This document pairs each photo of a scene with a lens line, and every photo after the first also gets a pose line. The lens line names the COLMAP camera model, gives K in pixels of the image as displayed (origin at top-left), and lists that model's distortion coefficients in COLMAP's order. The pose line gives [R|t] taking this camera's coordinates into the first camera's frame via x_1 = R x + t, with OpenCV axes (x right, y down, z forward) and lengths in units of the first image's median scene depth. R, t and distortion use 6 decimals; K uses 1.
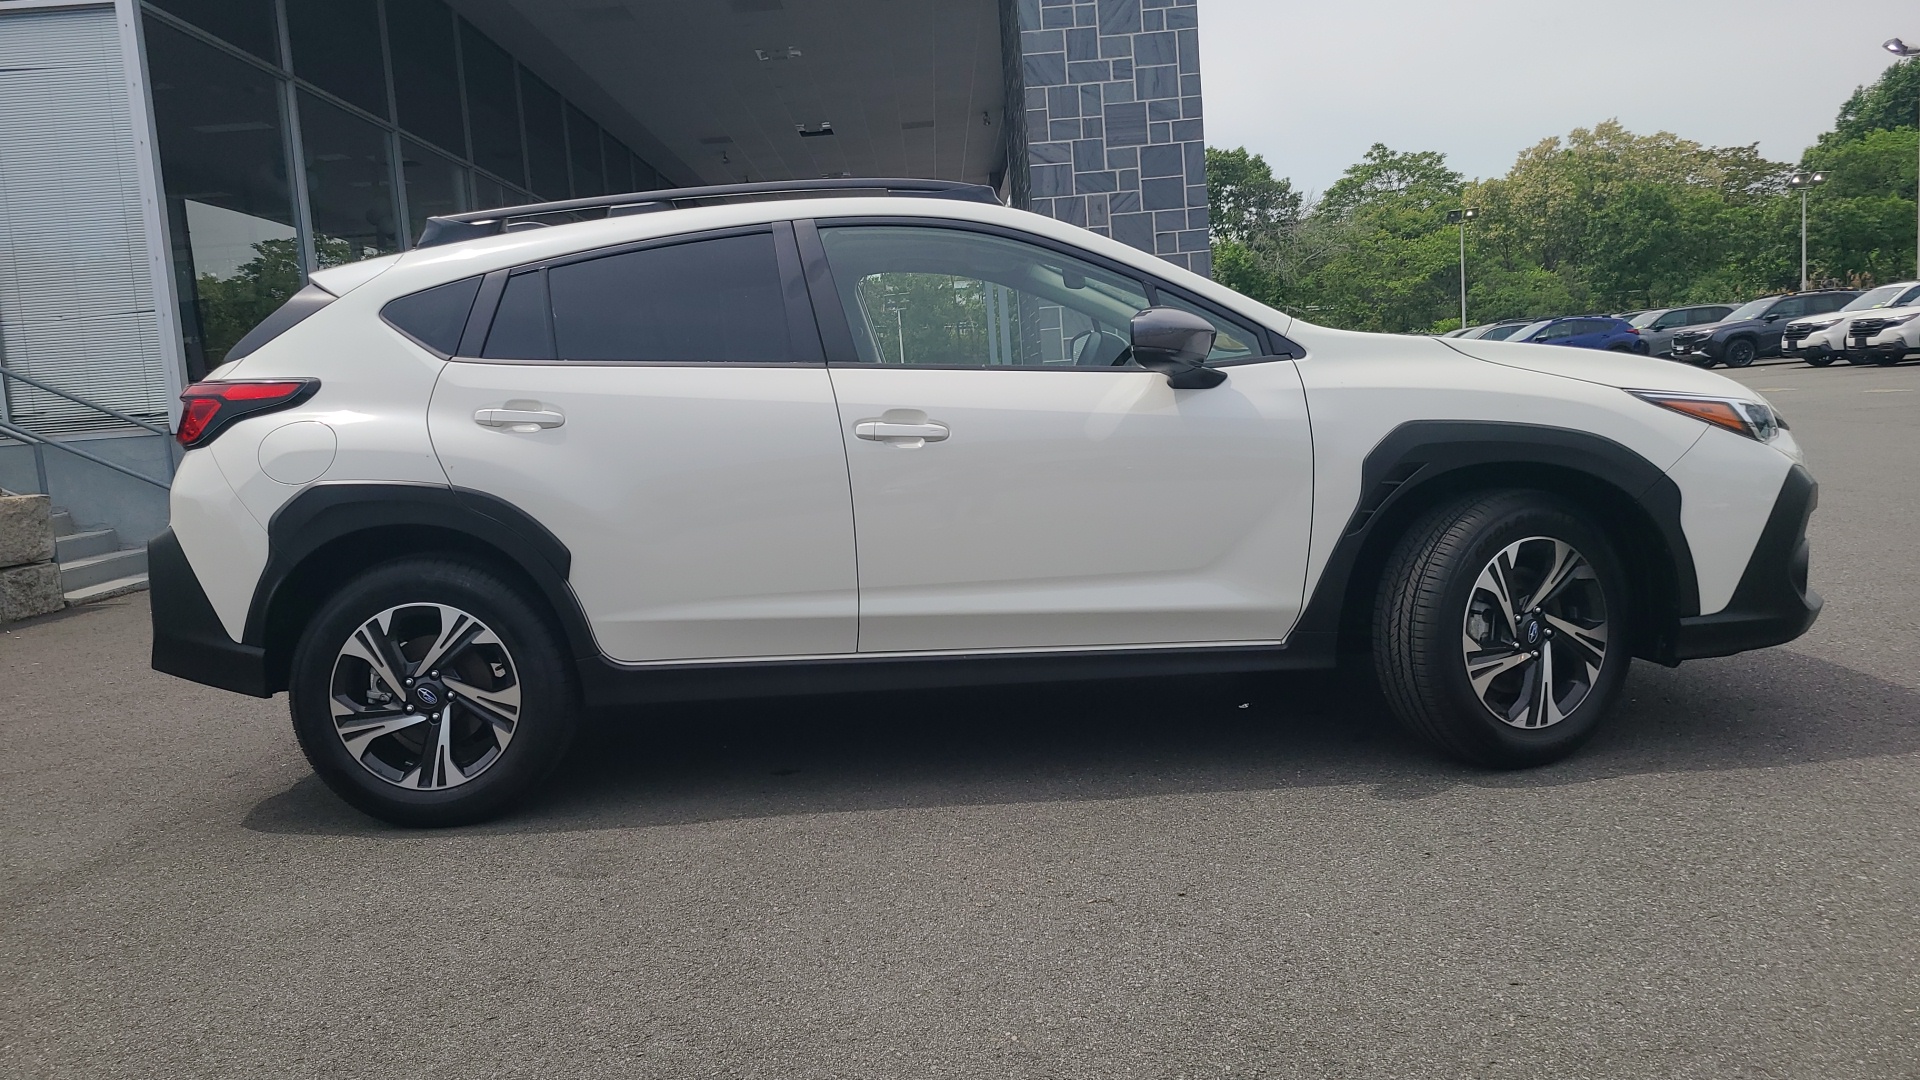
lens RADIAL K [[1472.7, 0, 969.0], [0, 1472.7, 543.5], [0, 0, 1]] dist [0.045016, -0.001336]
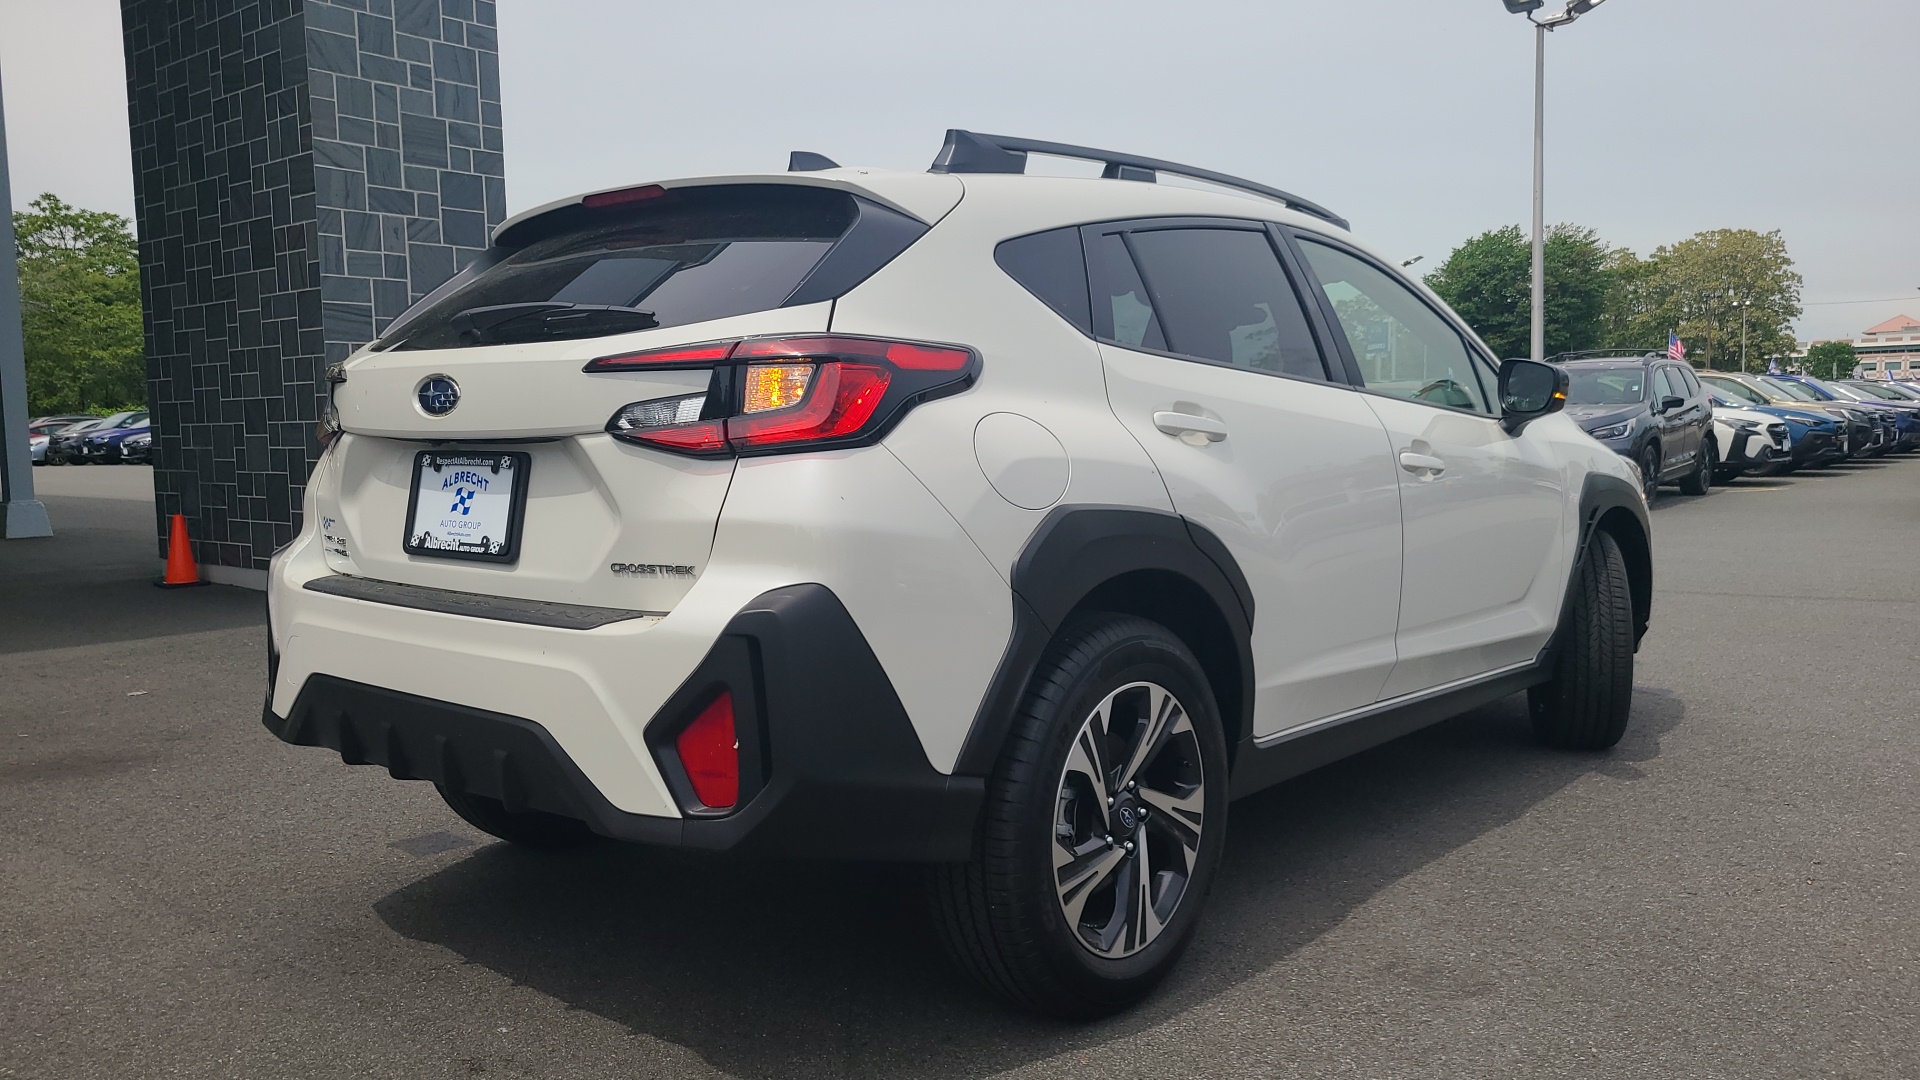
lens RADIAL K [[1447.0, 0, 952.0], [0, 1447.0, 560.5], [0, 0, 1]] dist [0.034396, -0.003557]
pose [[0.629208, -0.009972, 0.777173, -0.940949], [0.050052, 0.998362, -0.027713, -0.002420], [-0.775624, 0.056336, 0.628676, 0.629798]]
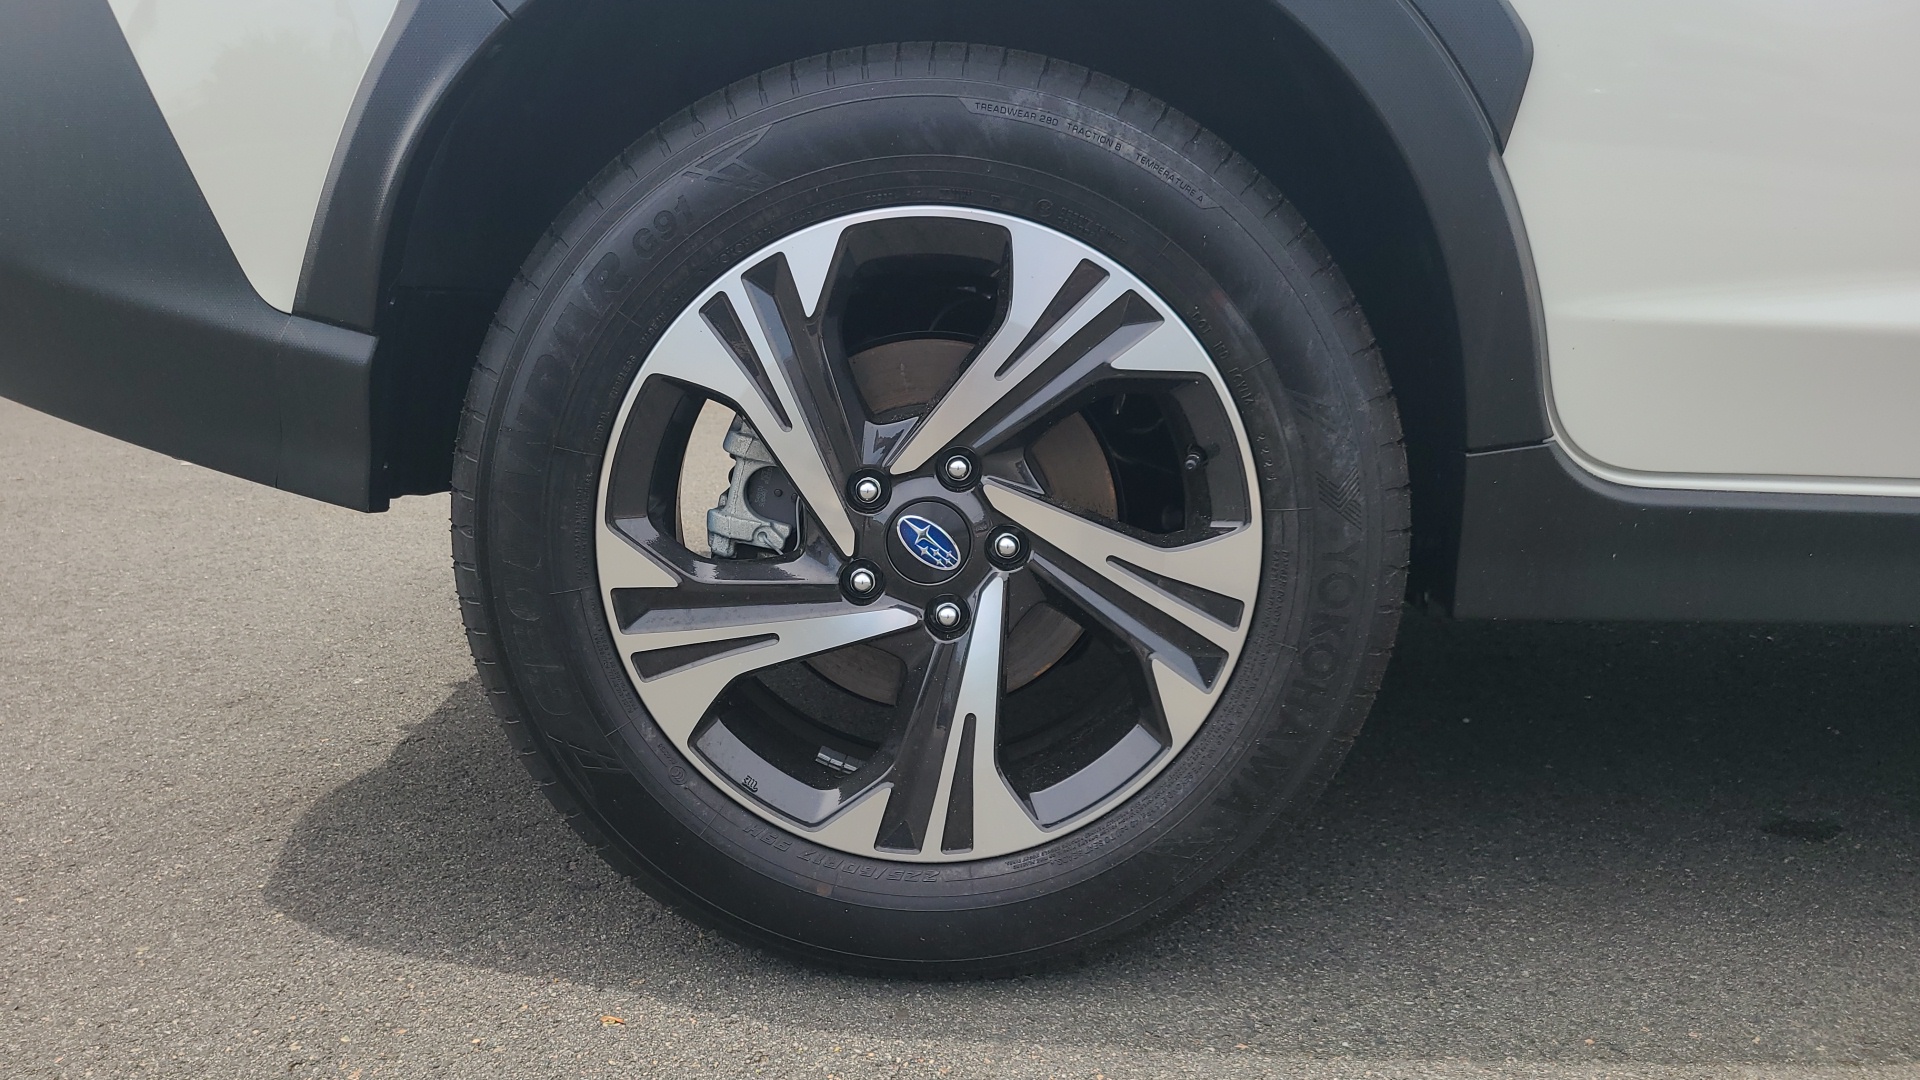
lens RADIAL K [[1472.7, 0, 969.0], [0, 1472.7, 543.5], [0, 0, 1]] dist [0.045016, -0.001336]
pose [[0.997749, 0.065809, 0.012901, -0.360797], [-0.066618, 0.994728, 0.077968, 0.079969], [-0.007702, -0.078652, 0.996872, 0.712443]]
